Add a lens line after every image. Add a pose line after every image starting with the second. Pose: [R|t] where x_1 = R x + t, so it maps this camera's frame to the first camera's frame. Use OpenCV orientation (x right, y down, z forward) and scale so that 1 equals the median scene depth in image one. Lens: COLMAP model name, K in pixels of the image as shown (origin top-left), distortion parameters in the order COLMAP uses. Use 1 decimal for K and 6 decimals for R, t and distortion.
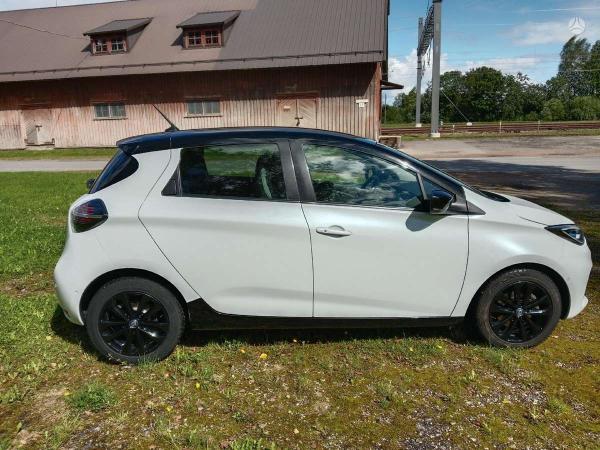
lens RADIAL K [[448.2, 0, 300.0], [0, 448.2, 225.0], [0, 0, 1]] dist [0.025663, -0.000237]
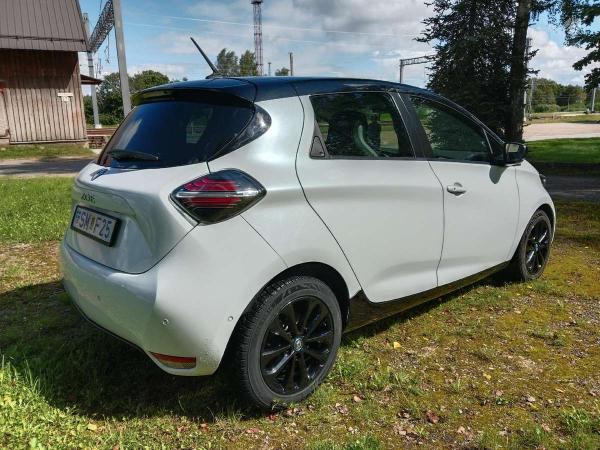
lens RADIAL K [[448.2, 0, 300.0], [0, 448.2, 225.0], [0, 0, 1]] dist [0.025663, -0.000237]
pose [[0.824117, -0.133916, 0.550361, -0.704461], [0.130209, 0.990418, 0.046016, 0.003709], [-0.551250, 0.033740, 0.833658, 0.408897]]
